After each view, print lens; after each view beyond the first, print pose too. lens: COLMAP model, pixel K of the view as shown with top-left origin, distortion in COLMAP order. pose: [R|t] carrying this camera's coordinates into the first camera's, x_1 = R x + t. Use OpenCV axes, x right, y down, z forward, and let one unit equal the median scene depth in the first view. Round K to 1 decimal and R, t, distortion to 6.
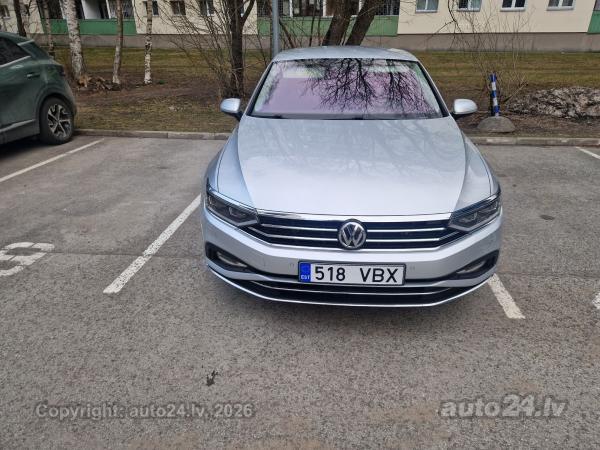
lens RADIAL K [[415.6, 0, 297.6], [0, 415.6, 225.1], [0, 0, 1]] dist [0.054911, -0.032923]
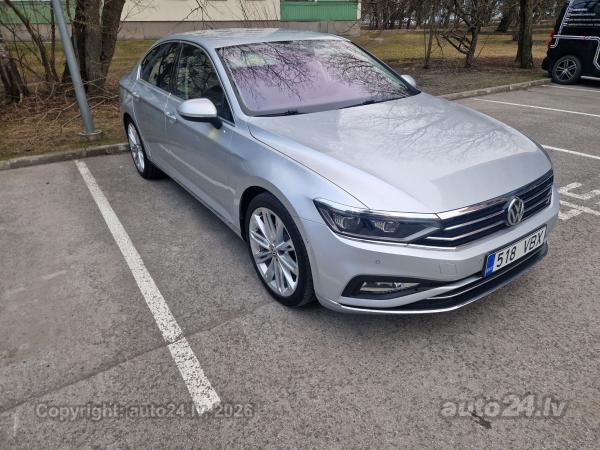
lens RADIAL K [[415.6, 0, 298.7], [0, 415.6, 223.9], [0, 0, 1]] dist [0.054911, -0.032923]
pose [[0.764551, -0.282061, 0.579572, -0.784245], [0.271818, 0.956396, 0.106878, -0.179459], [-0.584446, 0.075824, 0.807882, 0.454592]]
